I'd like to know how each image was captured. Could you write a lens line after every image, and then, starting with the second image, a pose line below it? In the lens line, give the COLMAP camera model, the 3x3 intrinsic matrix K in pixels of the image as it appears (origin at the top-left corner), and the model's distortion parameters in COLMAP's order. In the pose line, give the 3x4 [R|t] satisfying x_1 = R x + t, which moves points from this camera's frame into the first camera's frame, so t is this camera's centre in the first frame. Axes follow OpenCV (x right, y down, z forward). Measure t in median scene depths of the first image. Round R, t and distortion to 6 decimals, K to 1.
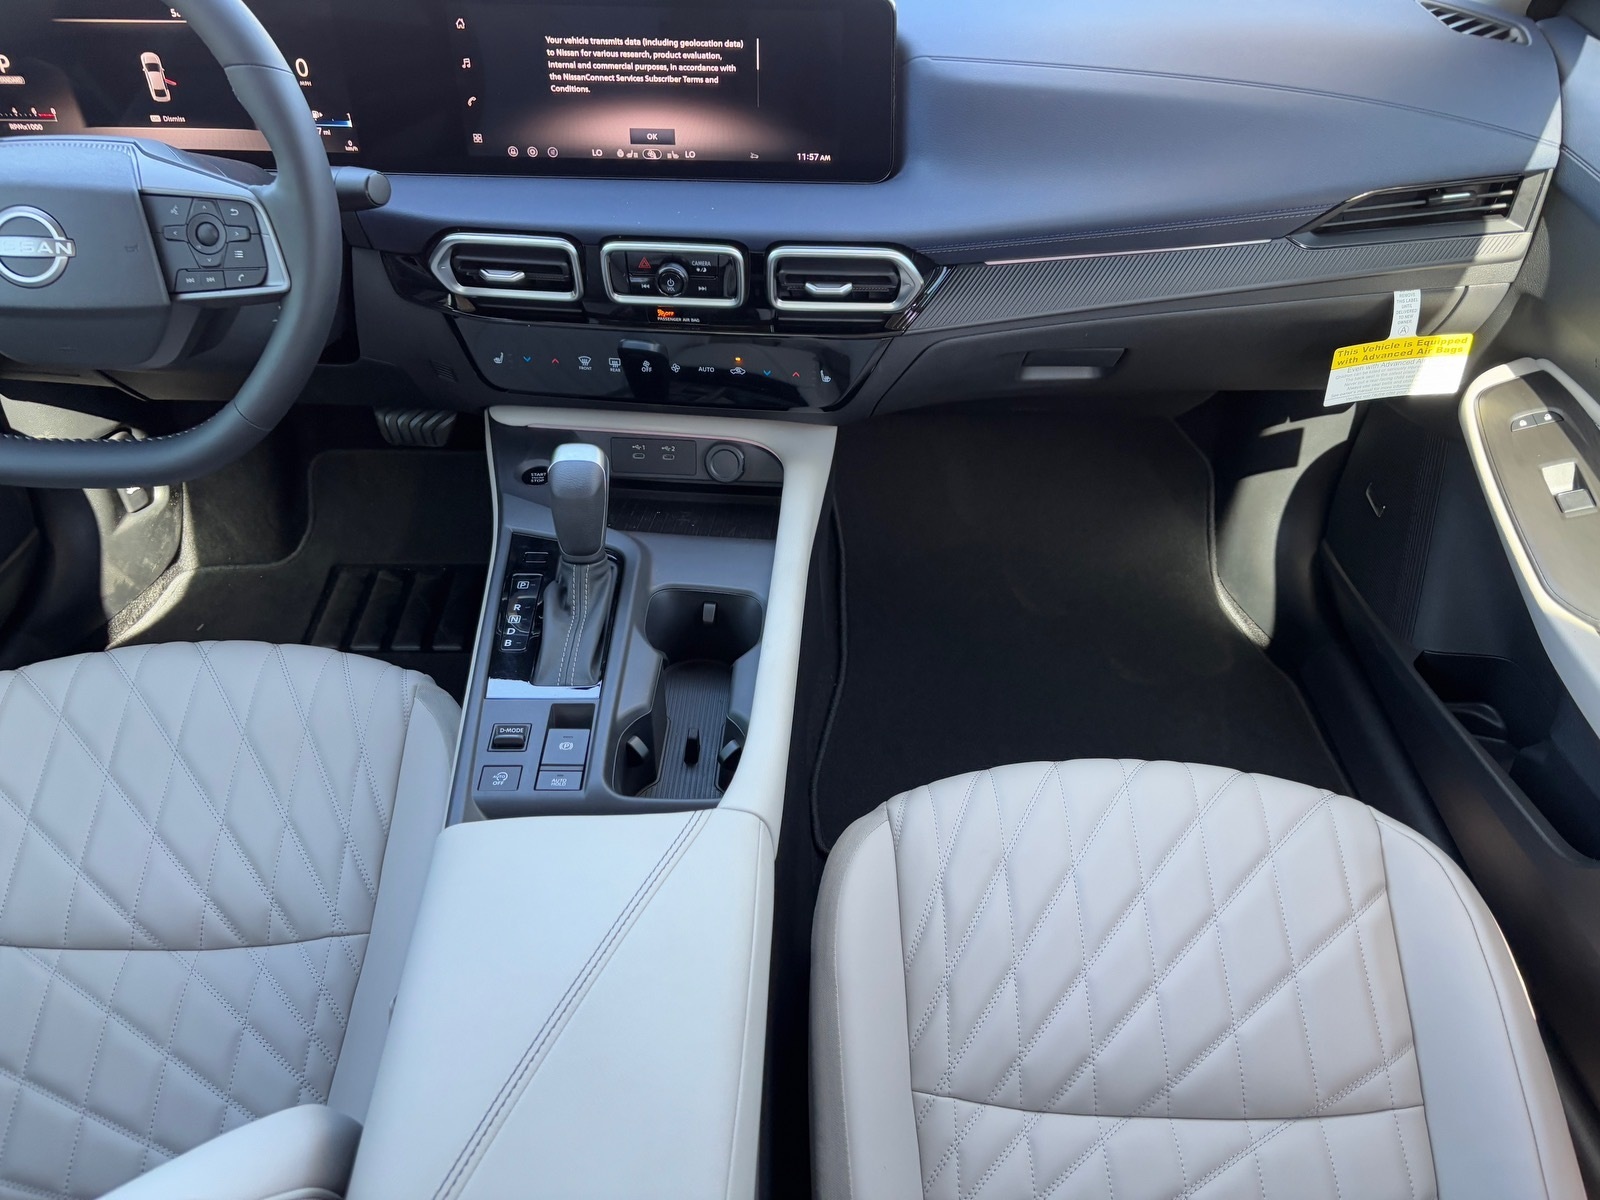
lens RADIAL K [[1218.2, 0, 800.0], [0, 1218.2, 600.0], [0, 0, 1]] dist [0.026998, -0.029047]
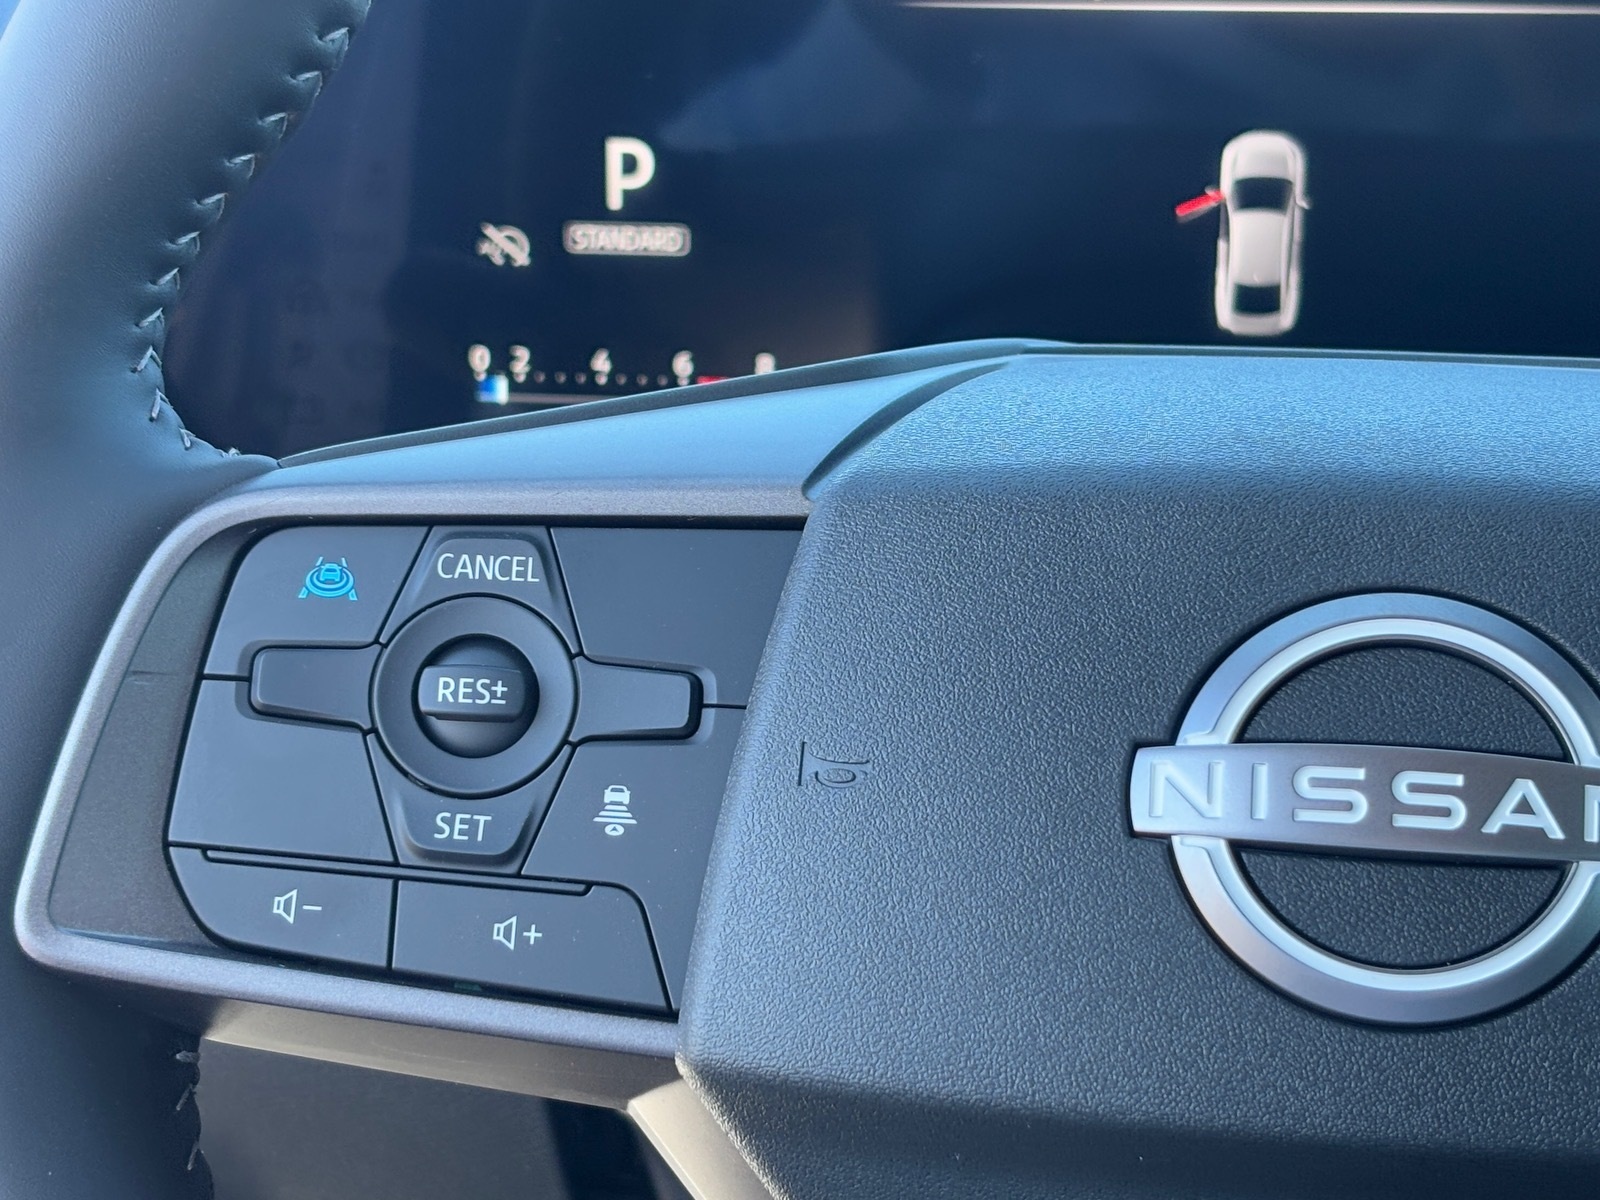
lens RADIAL K [[3279.8, 0, 792.8], [0, 3279.8, 604.8], [0, 0, 1]] dist [0.300309, -2.033391]
pose [[0.996253, 0.019708, -0.084214, -0.567662], [-0.053776, 0.903748, -0.424673, -0.087947], [0.067739, 0.427610, 0.901422, 0.457712]]
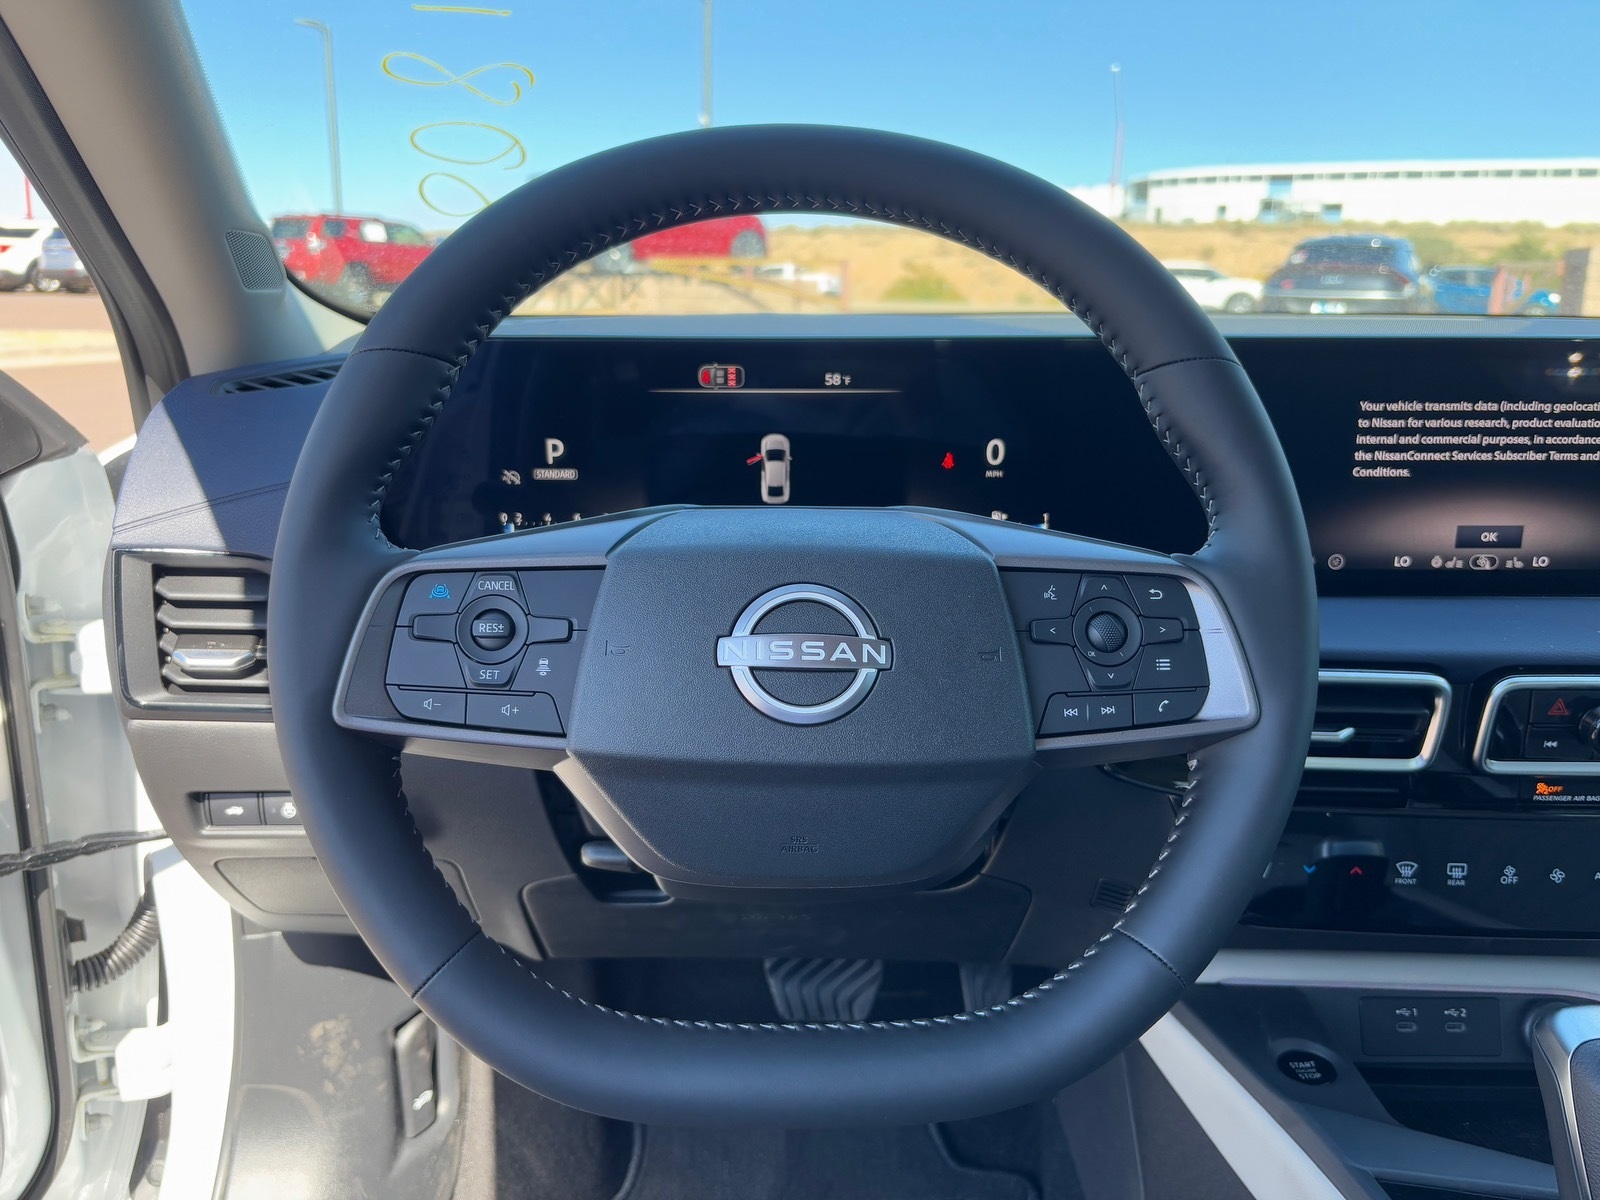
lens RADIAL K [[1210.5, 0, 793.8], [0, 1210.5, 610.6], [0, 0, 1]] dist [0.054966, -0.083667]
pose [[0.999371, -0.013937, 0.032608, -0.545705], [0.026536, 0.903883, -0.426957, -0.064141], [-0.023523, 0.427553, 0.903684, 0.425107]]
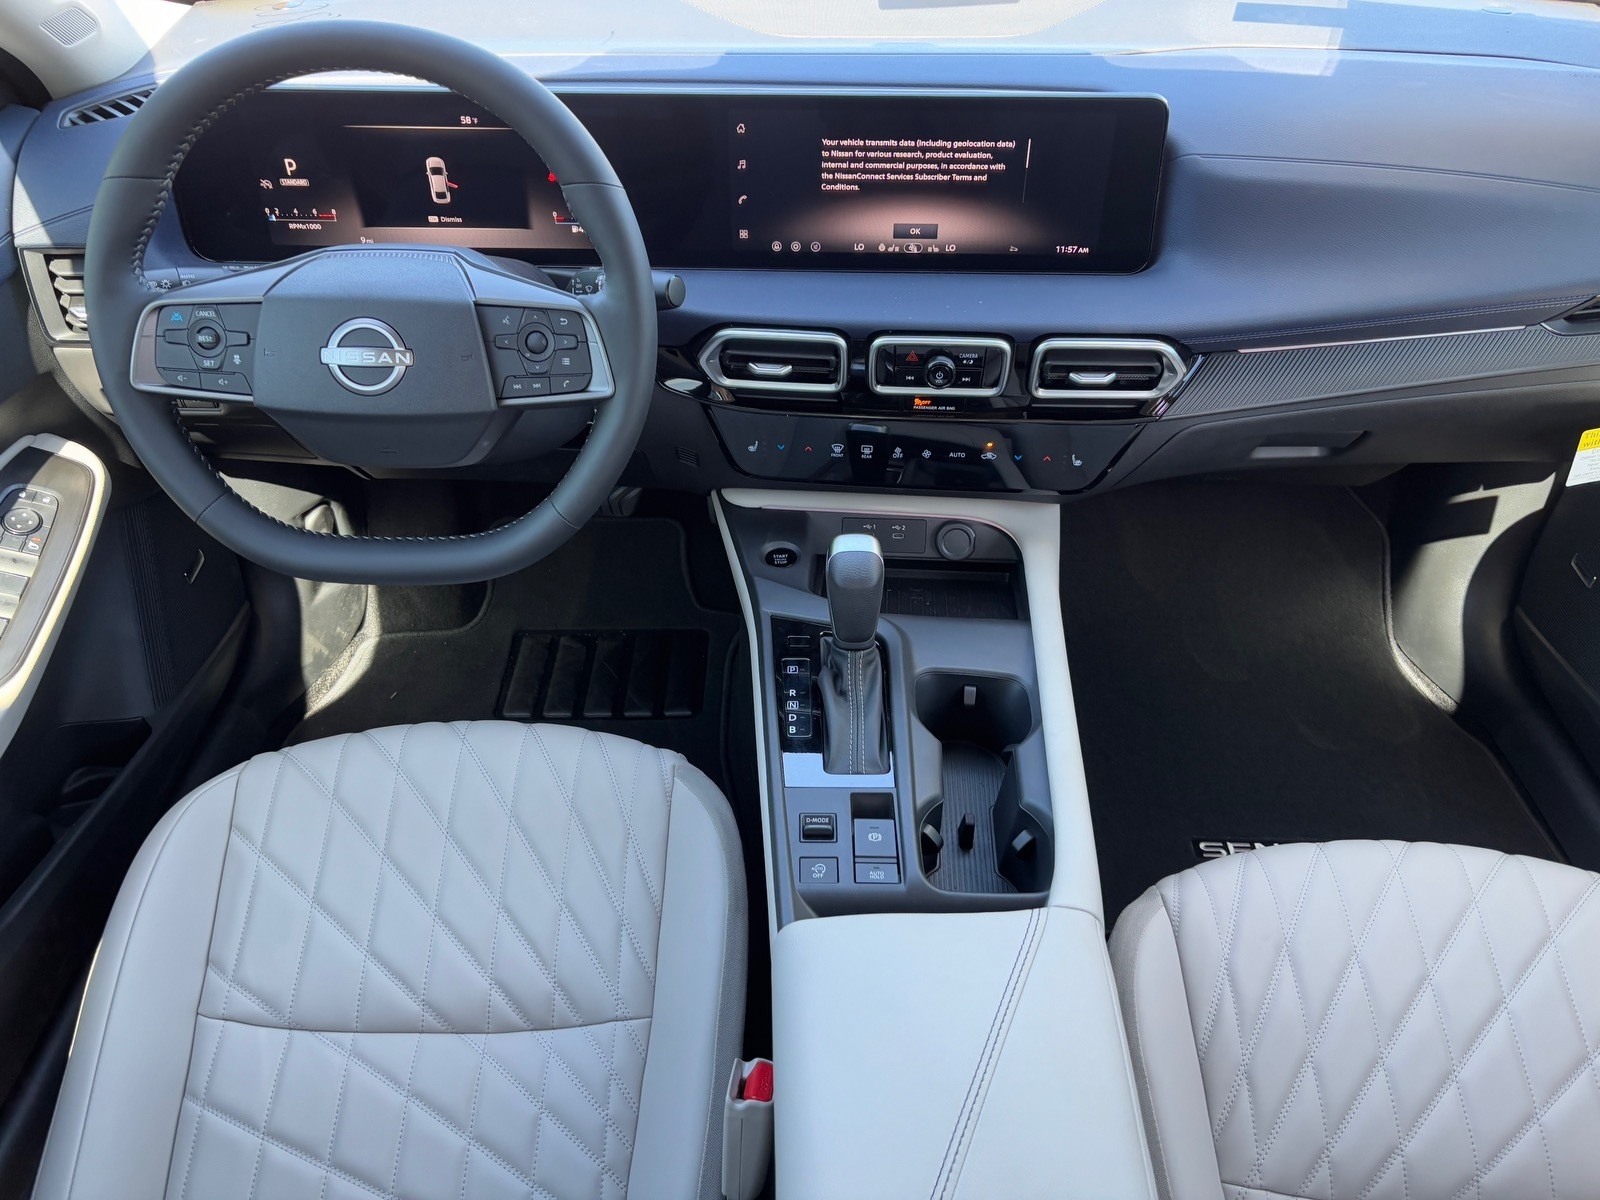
lens RADIAL K [[1220.2, 0, 802.0], [0, 1220.2, 603.6], [0, 0, 1]] dist [0.013475, 0.001956]
pose [[0.999913, -0.004249, -0.012513, -0.210400], [0.003990, 0.999779, -0.020650, -0.047815], [0.012598, 0.020598, 0.999708, -0.018956]]
